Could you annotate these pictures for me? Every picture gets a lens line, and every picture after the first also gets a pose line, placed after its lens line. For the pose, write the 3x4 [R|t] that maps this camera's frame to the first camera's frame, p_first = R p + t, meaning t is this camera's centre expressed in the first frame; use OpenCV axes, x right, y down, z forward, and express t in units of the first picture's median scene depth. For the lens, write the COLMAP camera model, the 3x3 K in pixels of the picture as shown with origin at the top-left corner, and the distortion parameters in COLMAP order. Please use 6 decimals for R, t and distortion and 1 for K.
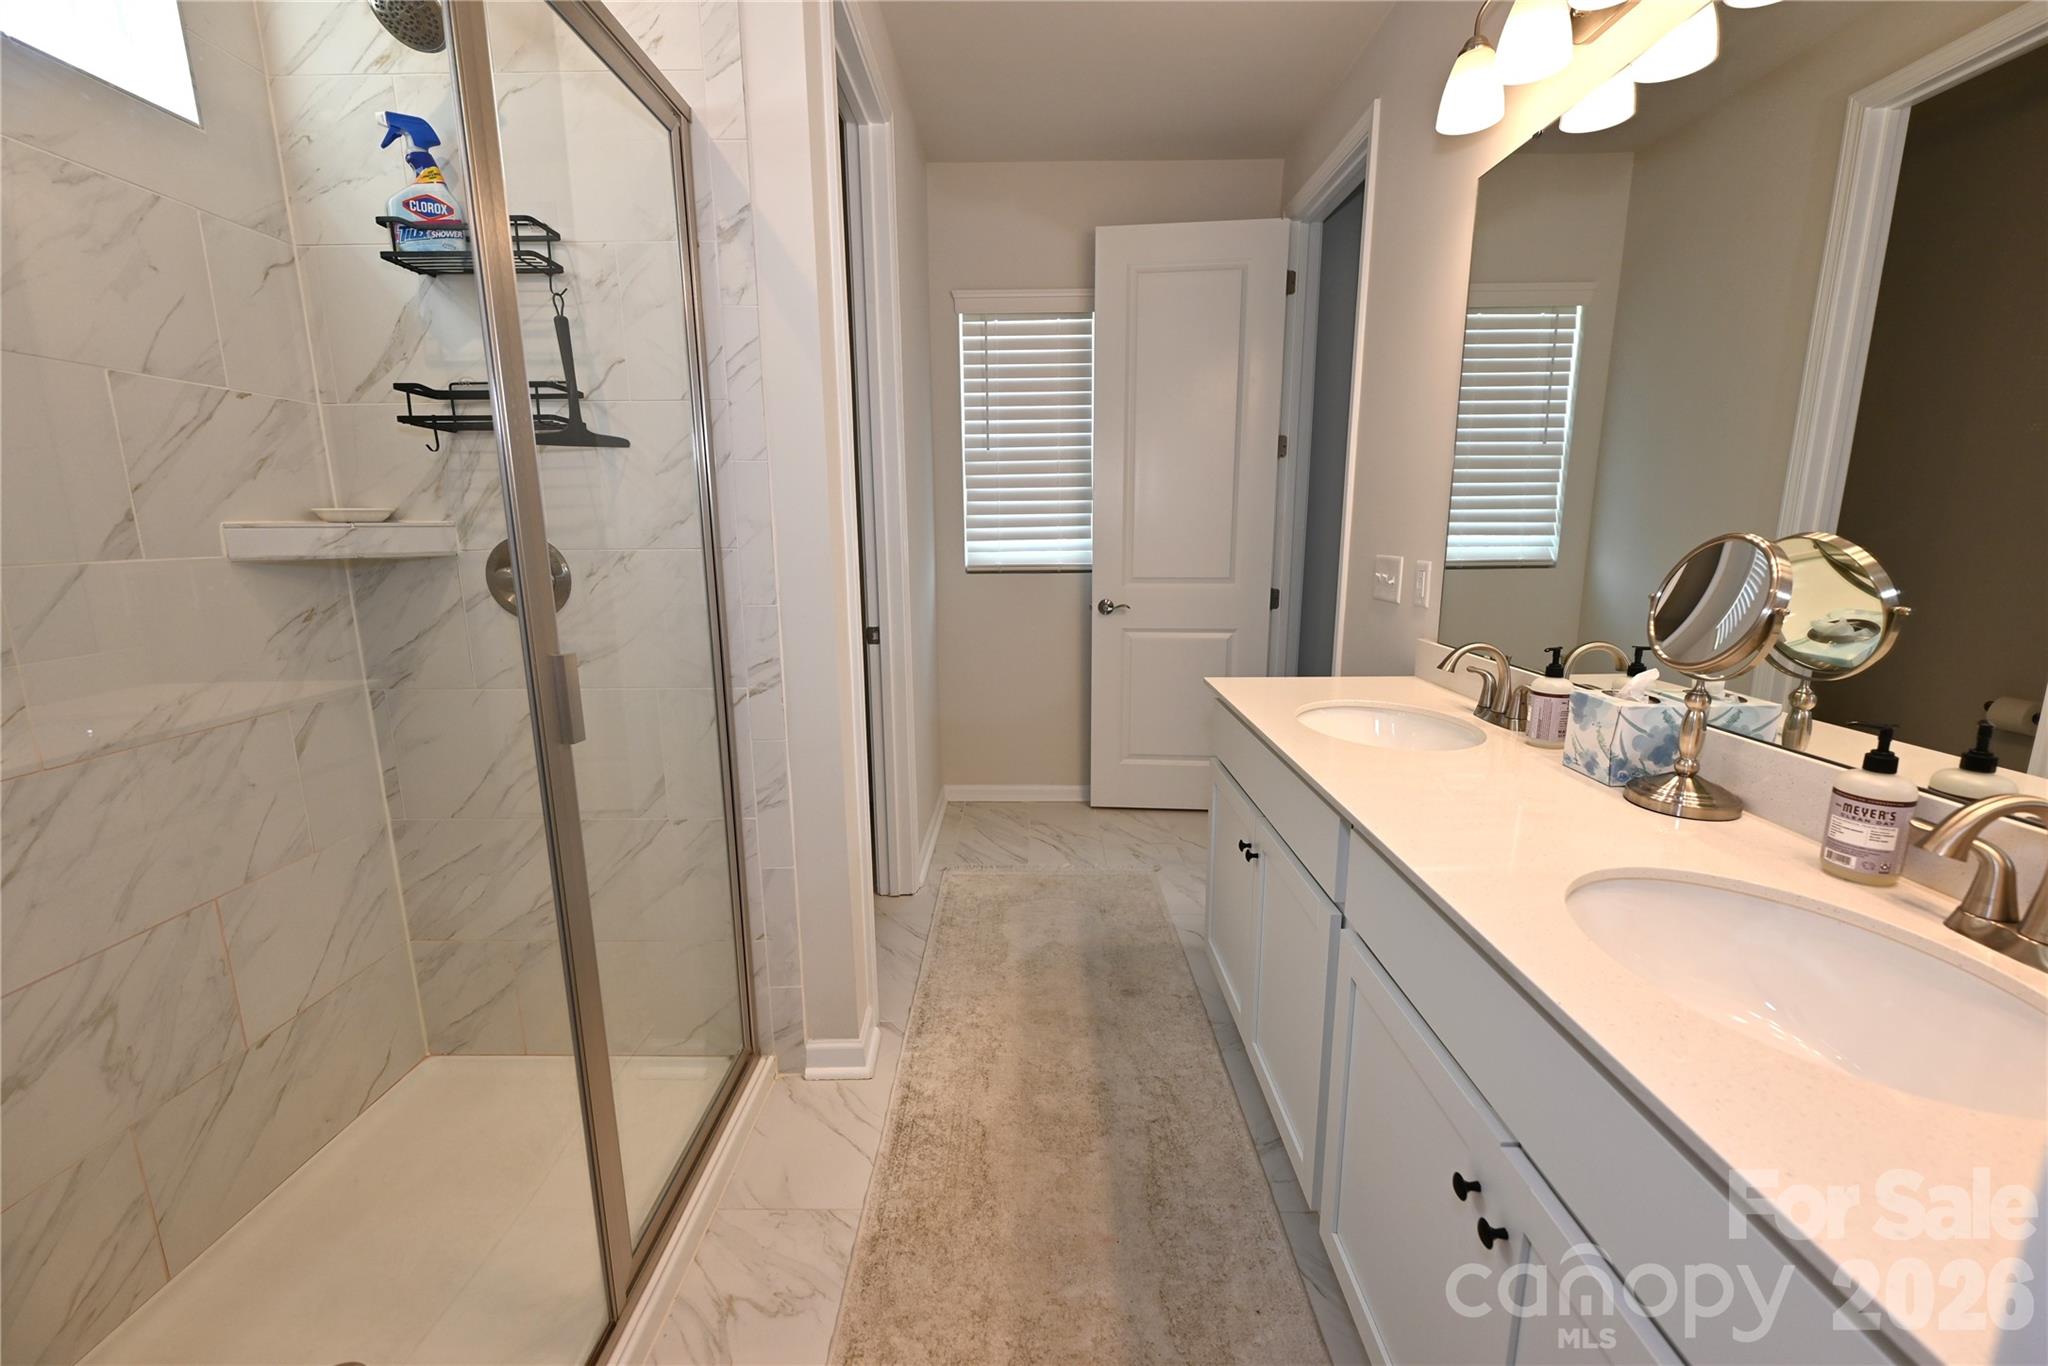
lens RADIAL K [[821.1, 0, 1014.6], [0, 821.1, 675.4], [0, 0, 1]] dist [-0.000093, -0.000462]
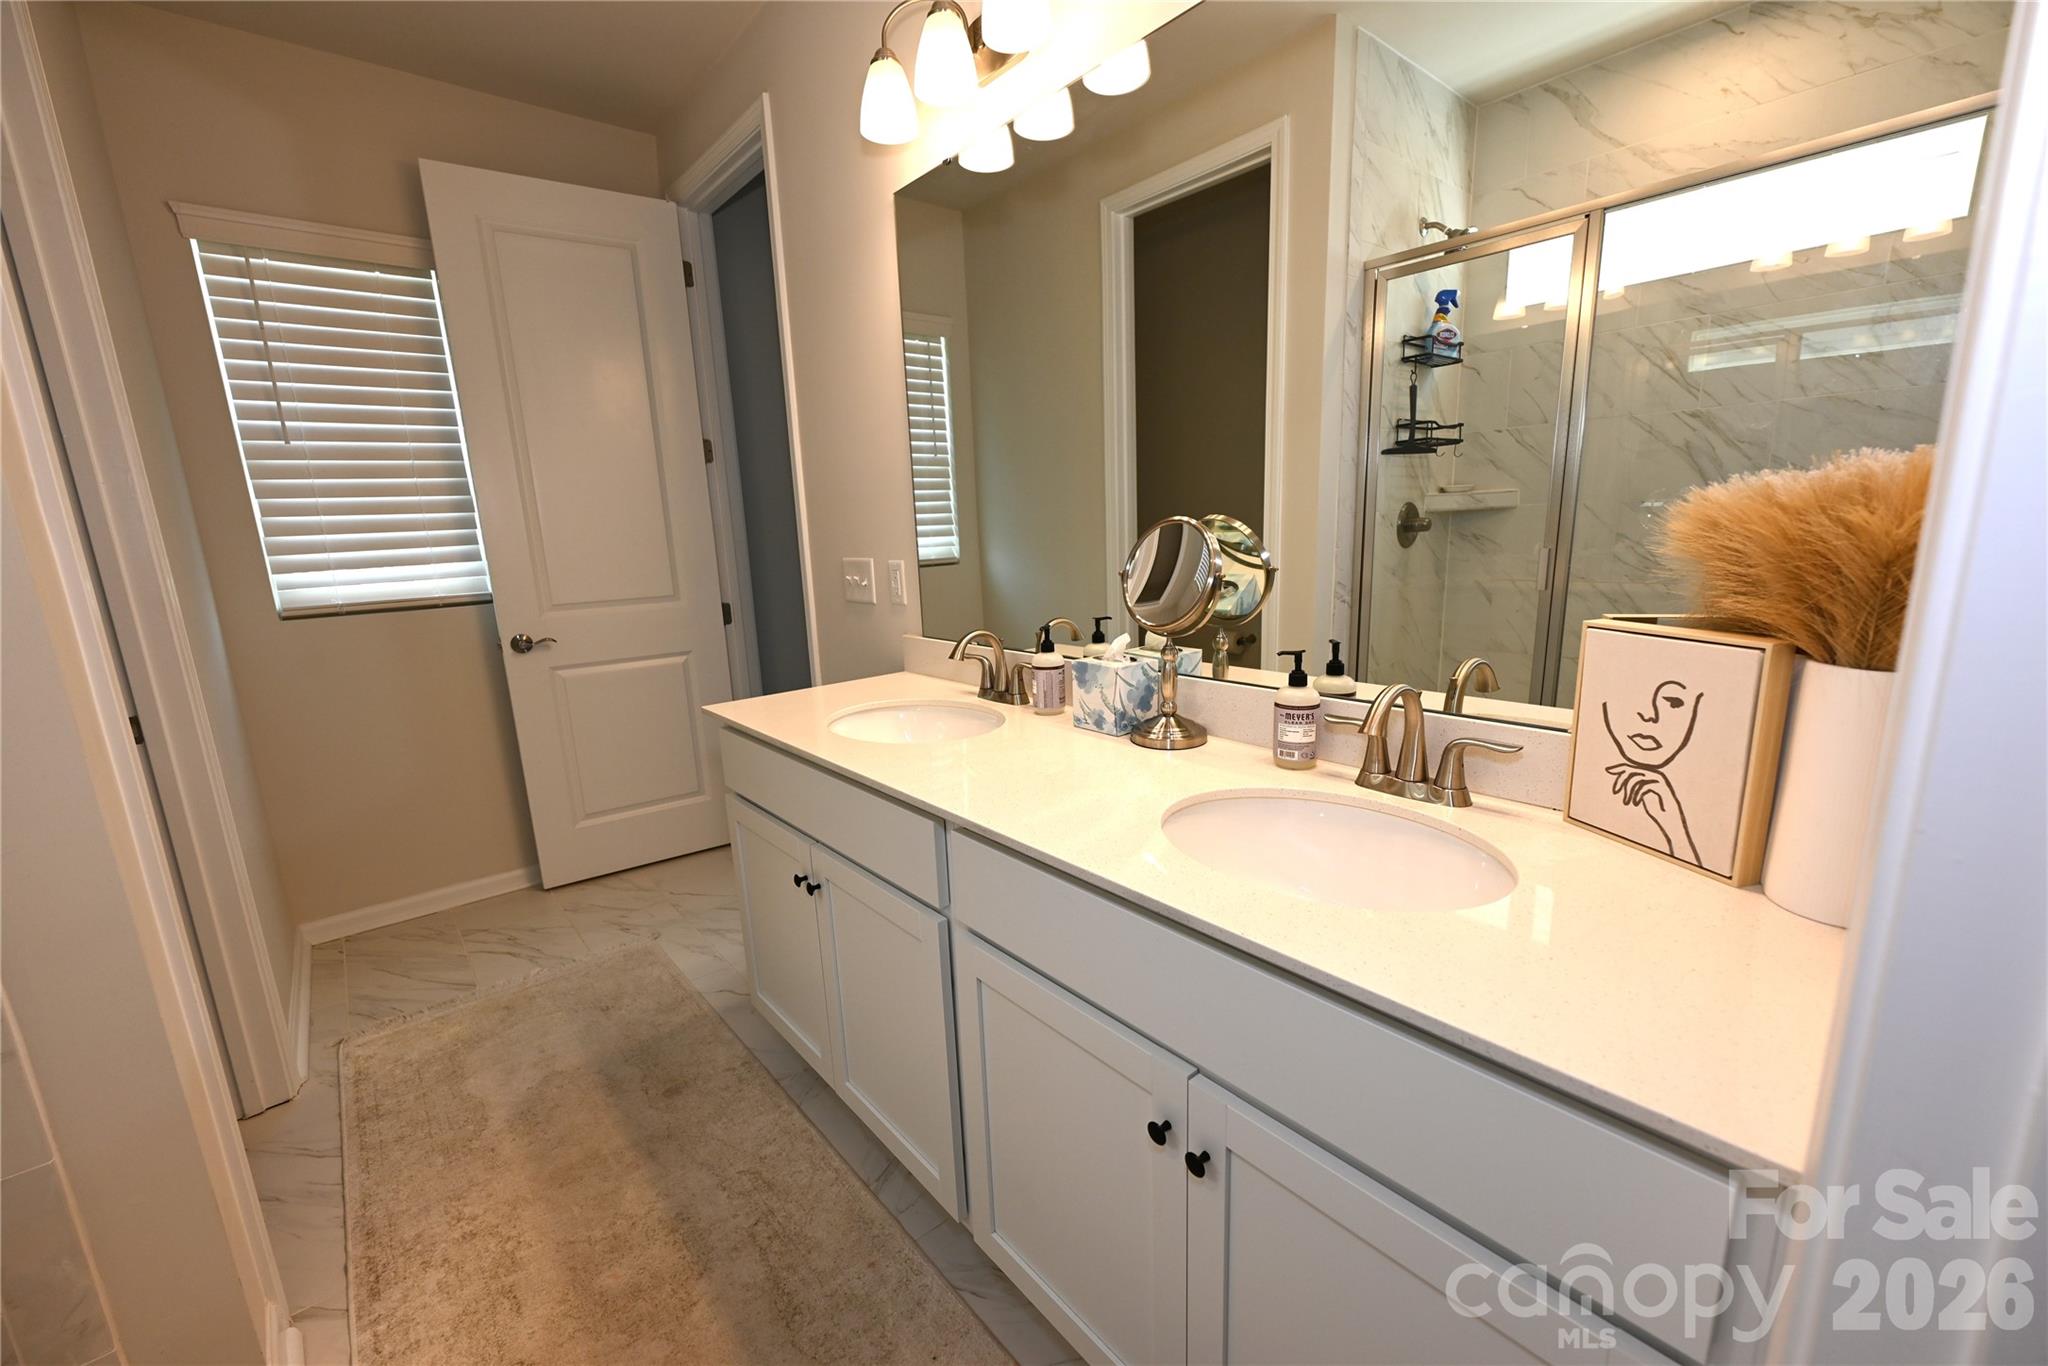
lens RADIAL K [[821.1, 0, 1028.5], [0, 821.1, 690.6], [0, 0, 1]] dist [-0.000093, -0.000462]
pose [[0.750347, -0.155933, 0.642390, -0.069540], [0.156269, 0.986078, 0.056829, -0.009800], [-0.642308, 0.057745, 0.764268, 0.109109]]
